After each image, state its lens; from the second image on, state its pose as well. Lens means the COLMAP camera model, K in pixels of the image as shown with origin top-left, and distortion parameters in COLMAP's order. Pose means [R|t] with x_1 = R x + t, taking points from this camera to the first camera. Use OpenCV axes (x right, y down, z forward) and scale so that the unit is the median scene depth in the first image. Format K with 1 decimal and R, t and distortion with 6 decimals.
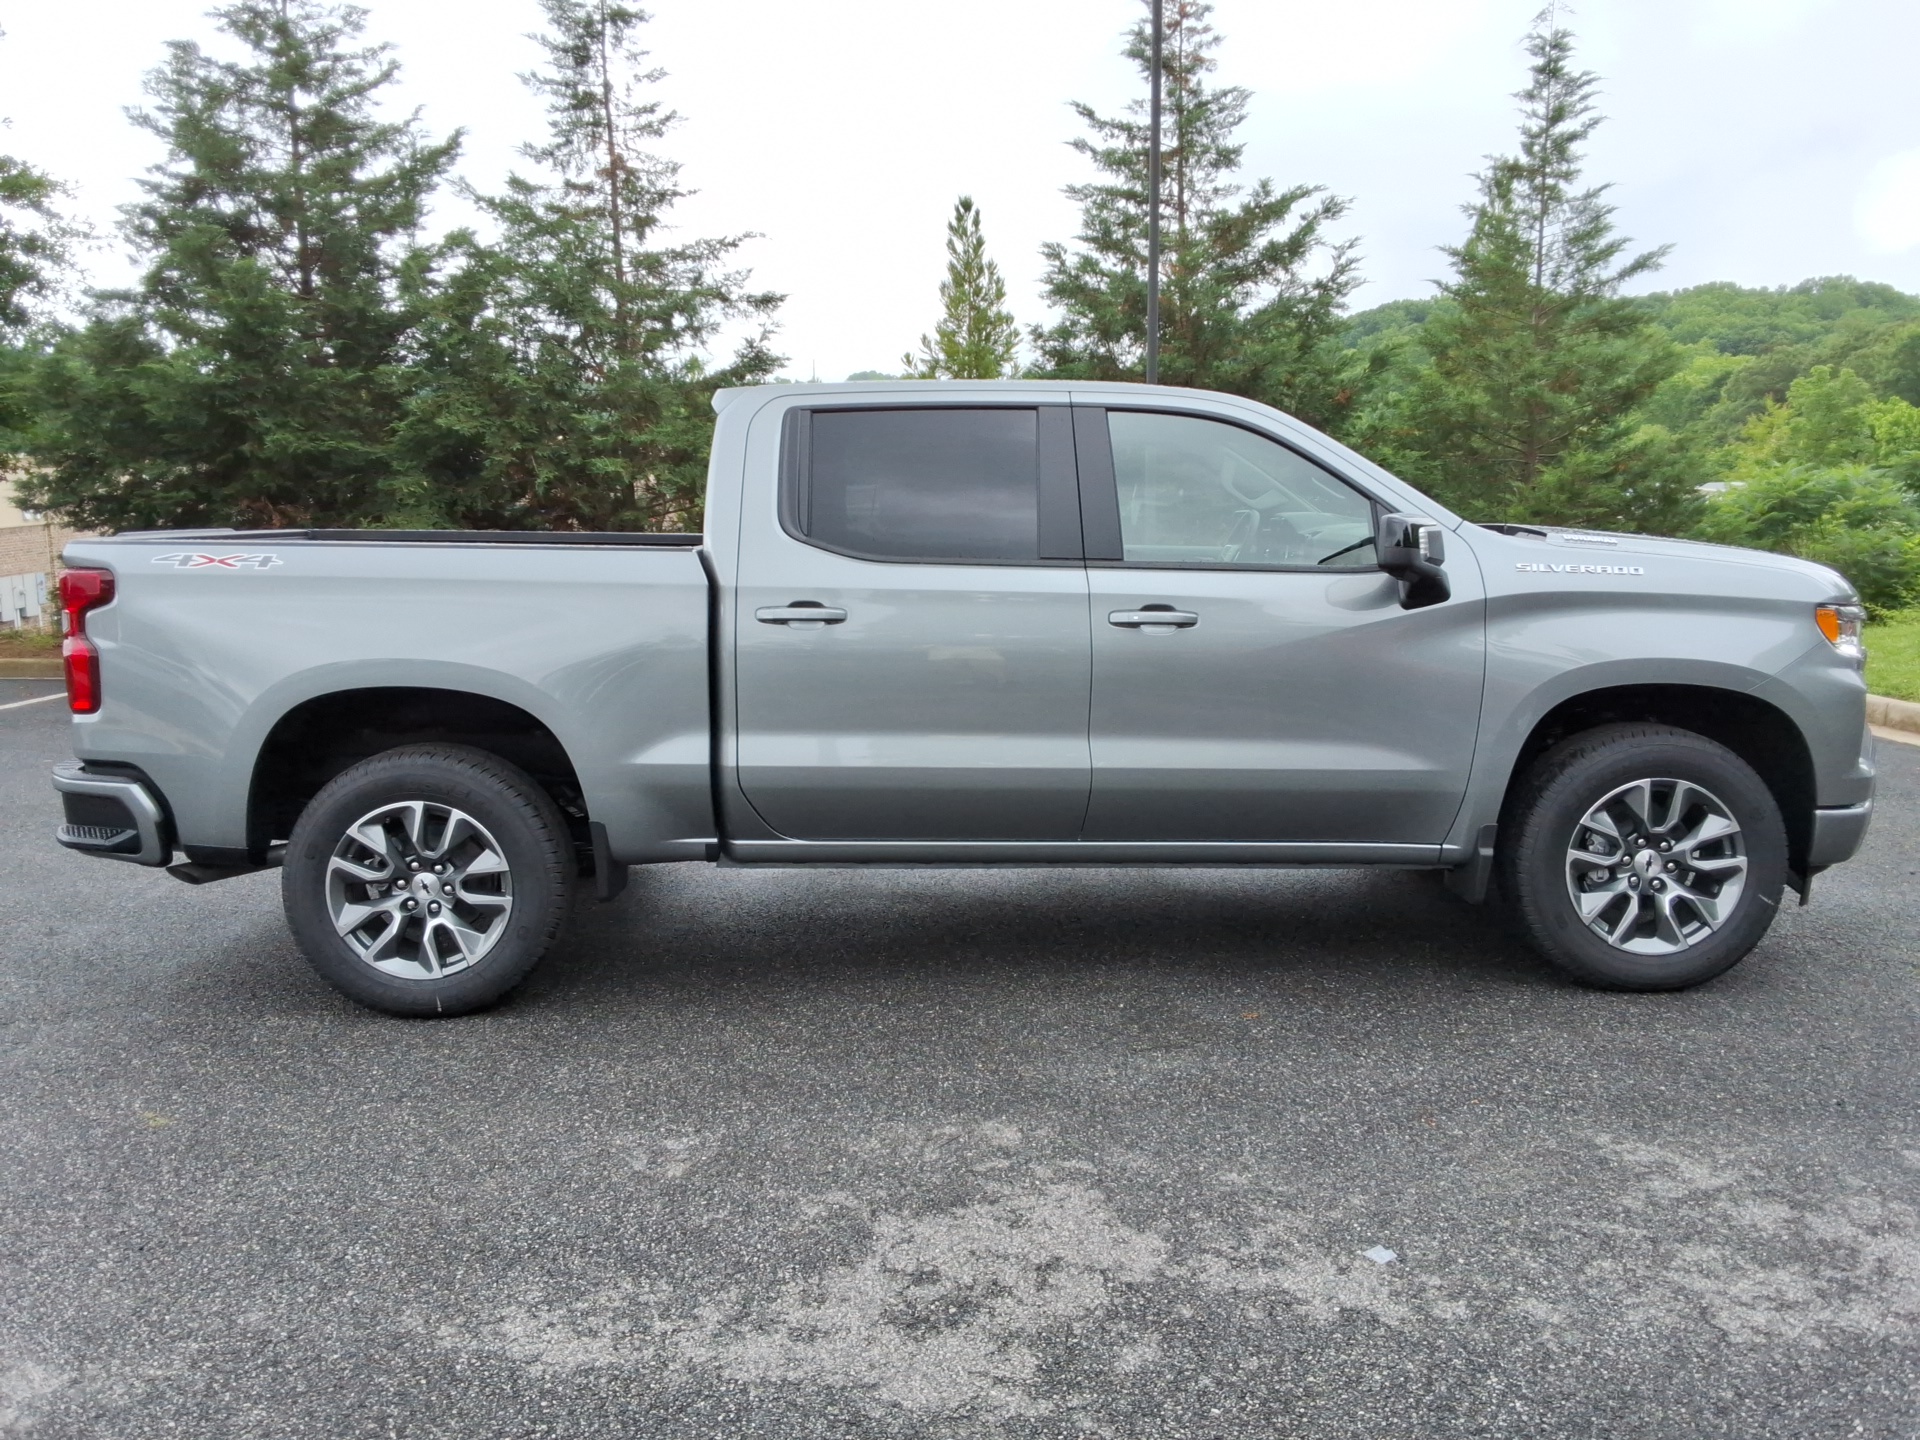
lens RADIAL K [[1545.0, 0, 992.7], [0, 1545.0, 733.4], [0, 0, 1]] dist [0.093216, -0.131894]
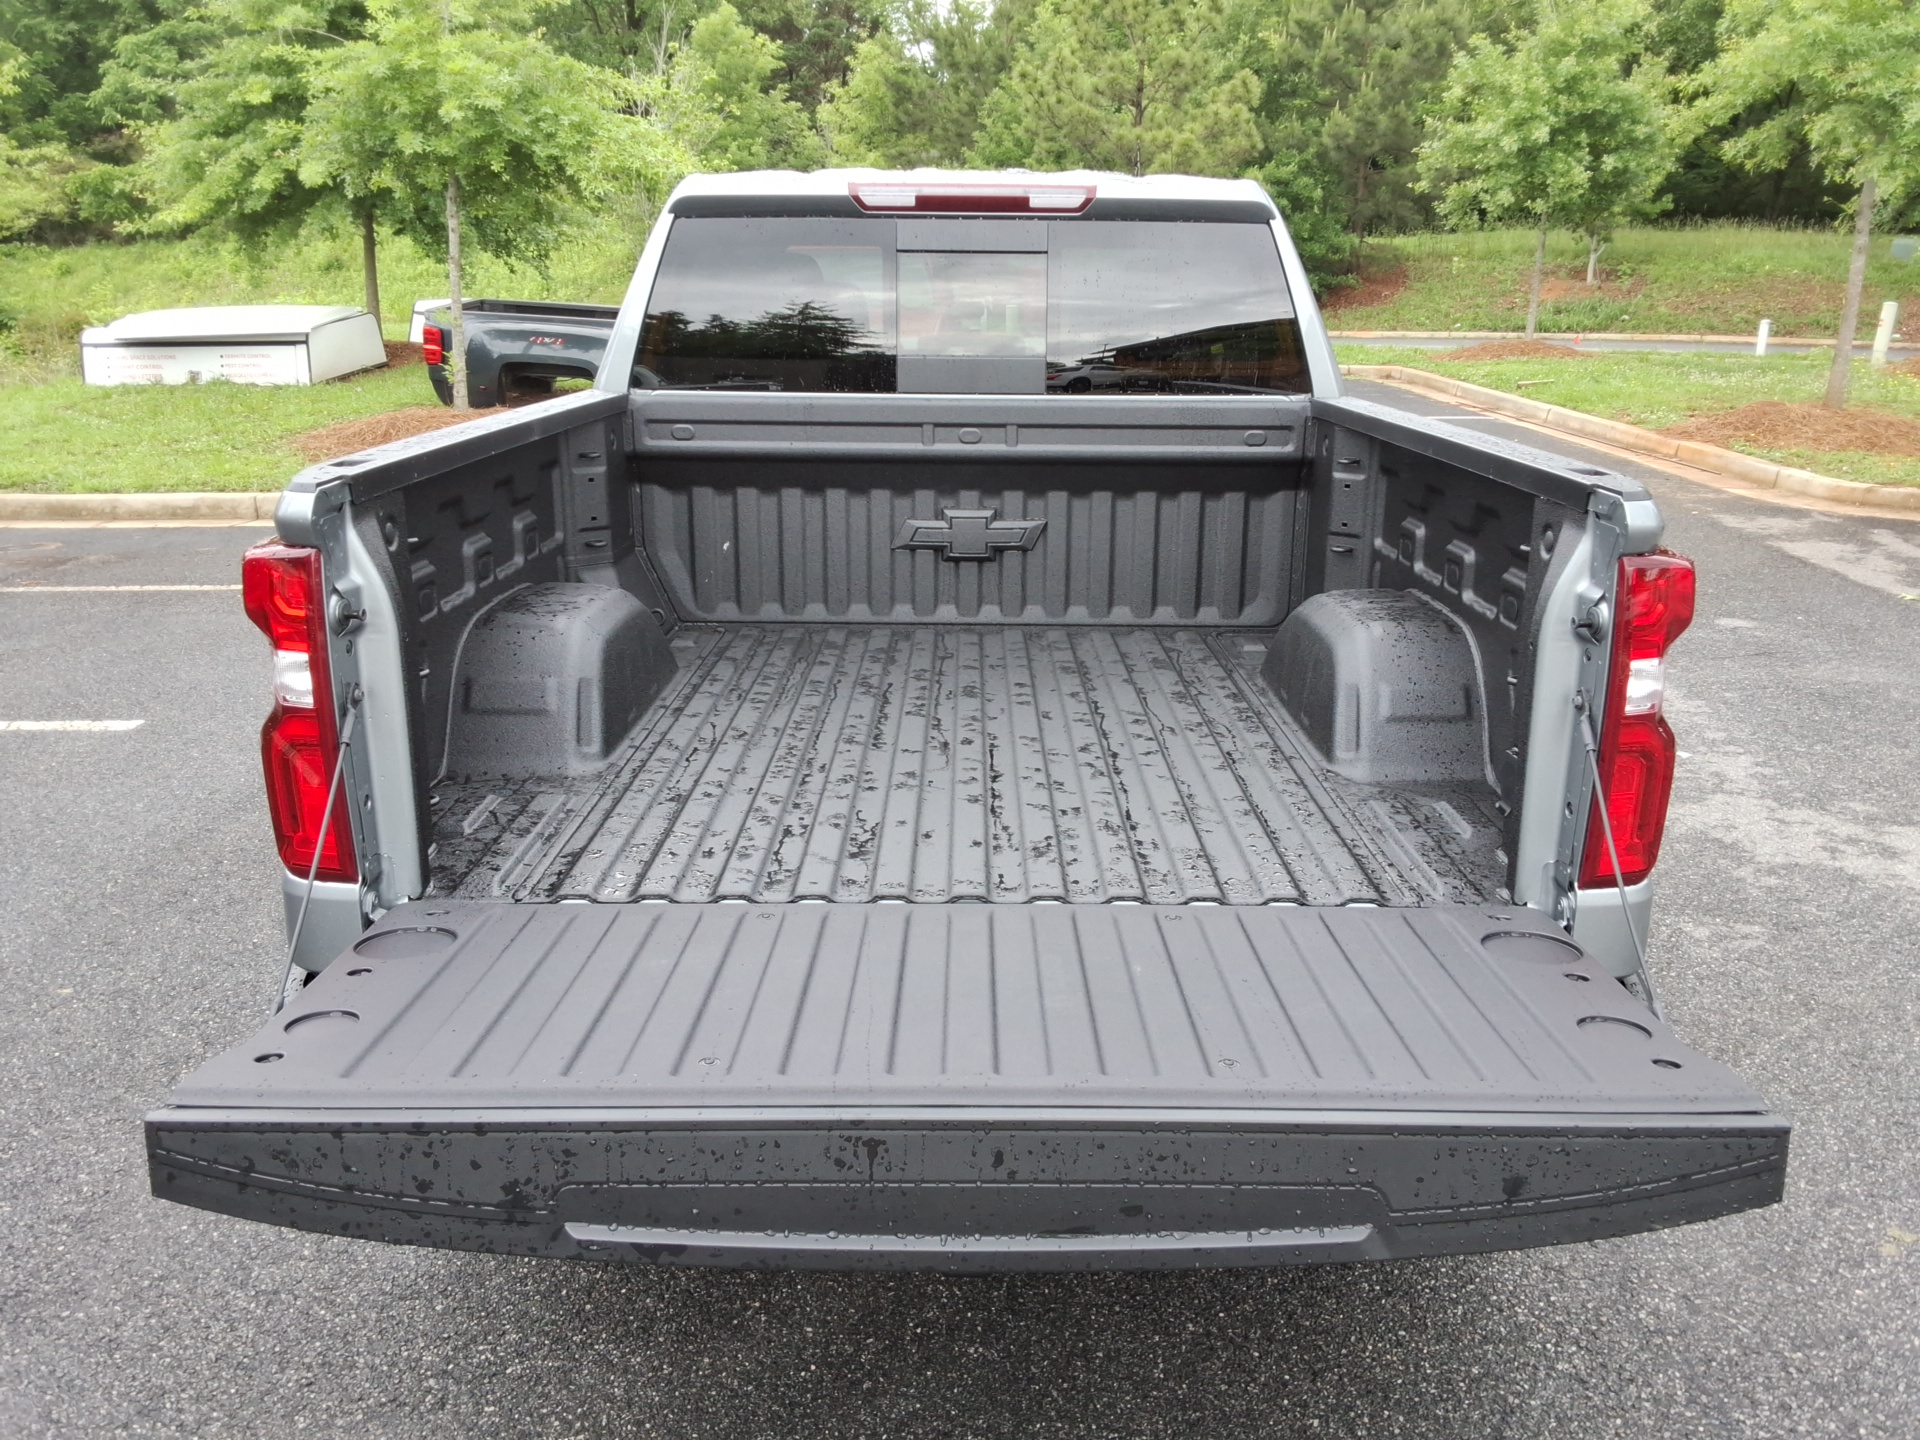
lens RADIAL K [[1545.0, 0, 975.4], [0, 1545.0, 732.6], [0, 0, 1]] dist [0.093216, -0.131894]
pose [[0.024332, -0.280949, 0.959414, -1.473637], [0.148689, 0.950041, 0.274433, -0.296292], [-0.988585, 0.135977, 0.064890, 1.685571]]
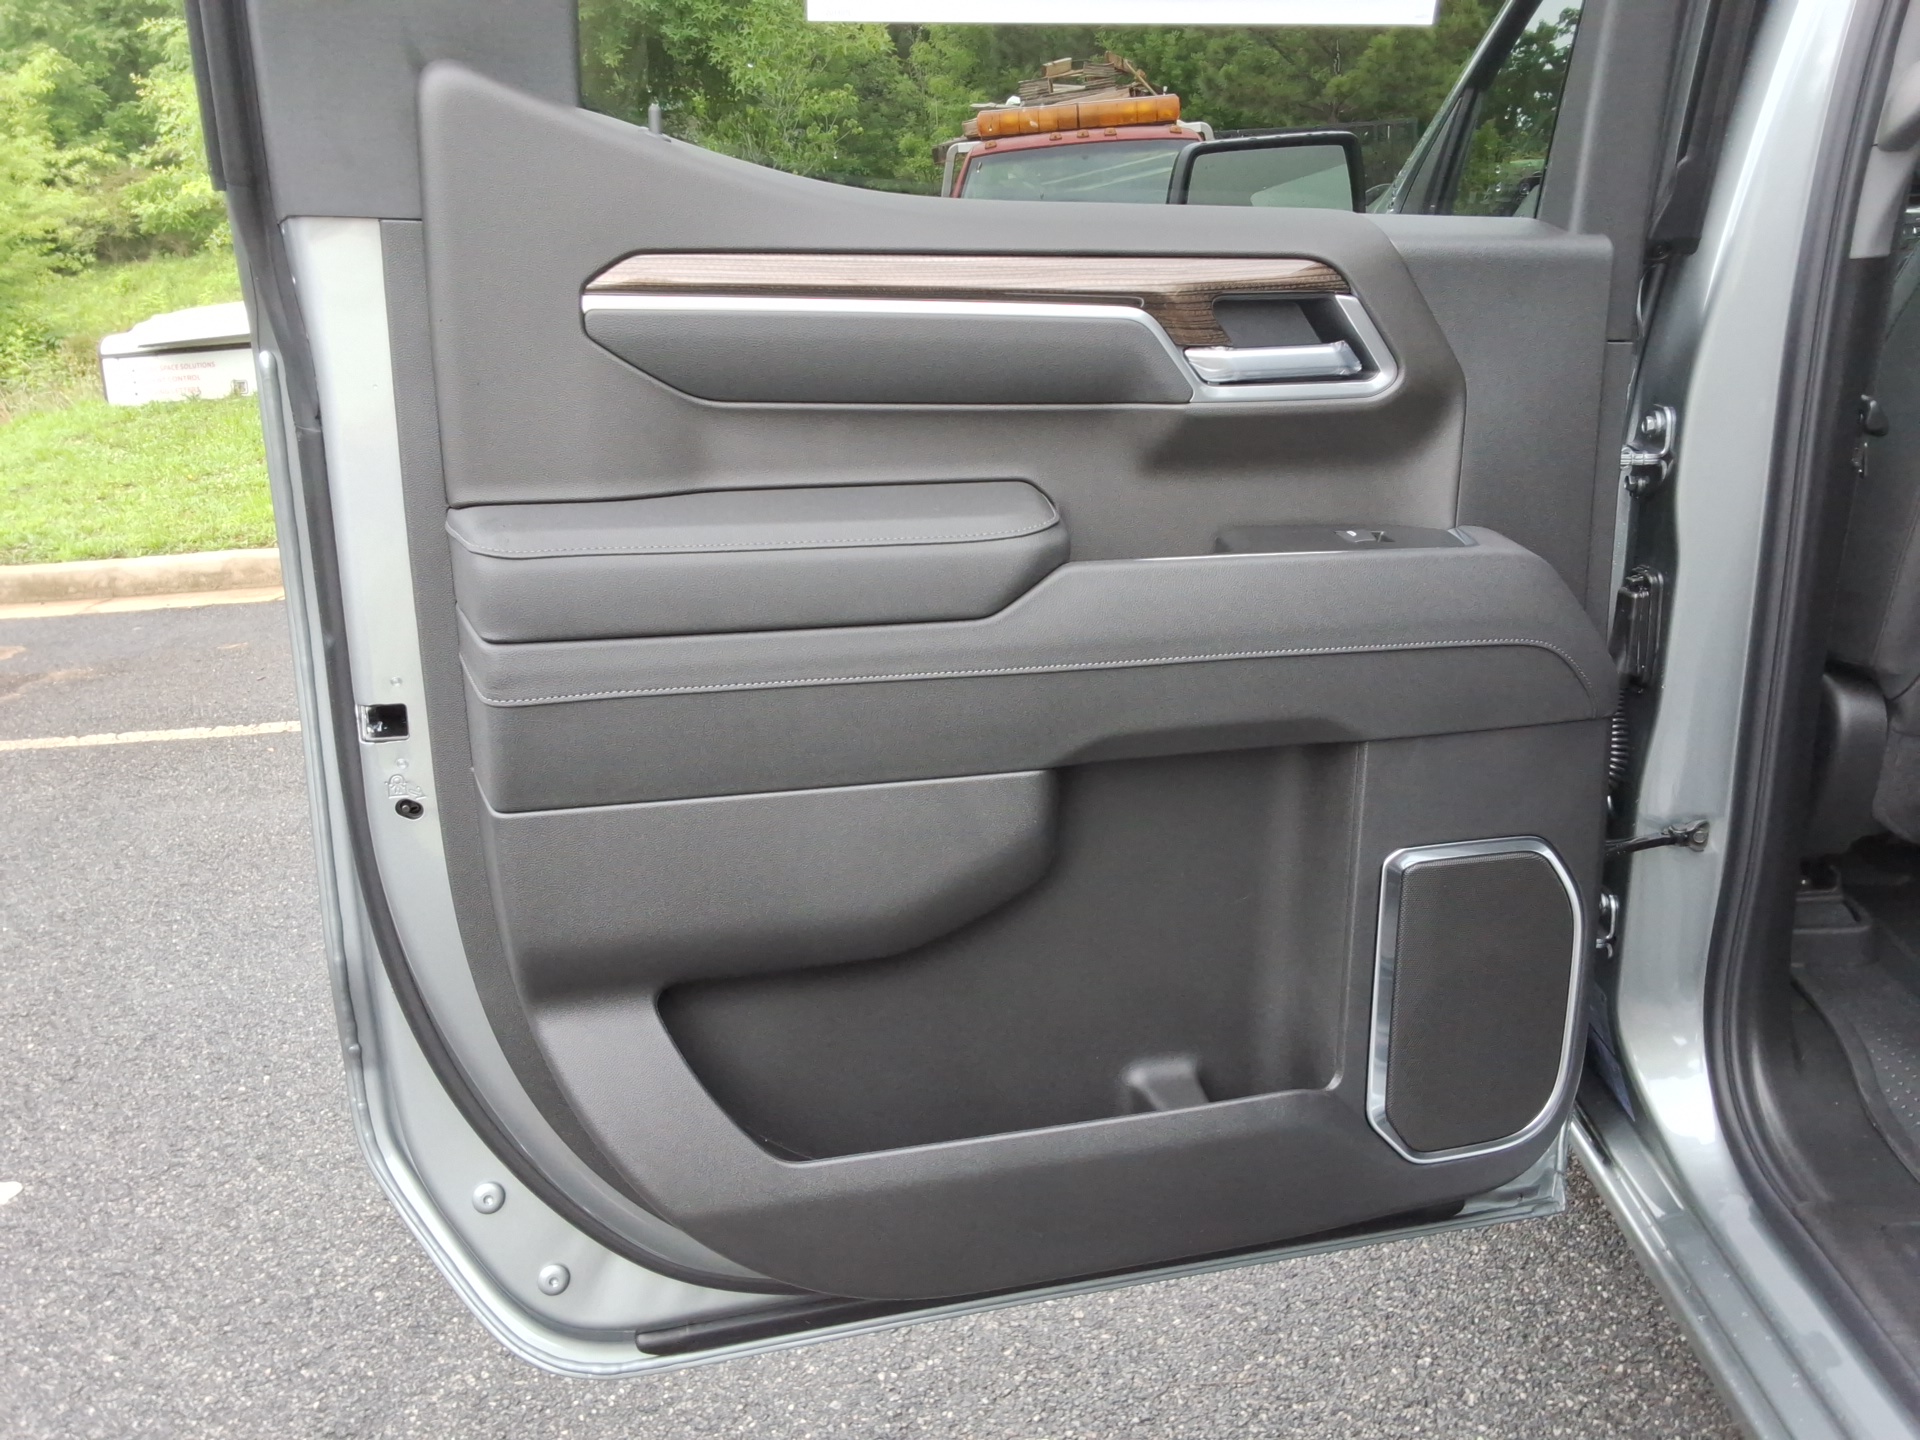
lens RADIAL K [[1545.0, 0, 988.7], [0, 1545.0, 734.0], [0, 0, 1]] dist [0.093216, -0.131894]
pose [[0.054577, -0.305085, 0.950760, -0.331890], [0.214756, 0.933482, 0.287213, -0.283655], [-0.975142, 0.188506, 0.116465, 2.176080]]
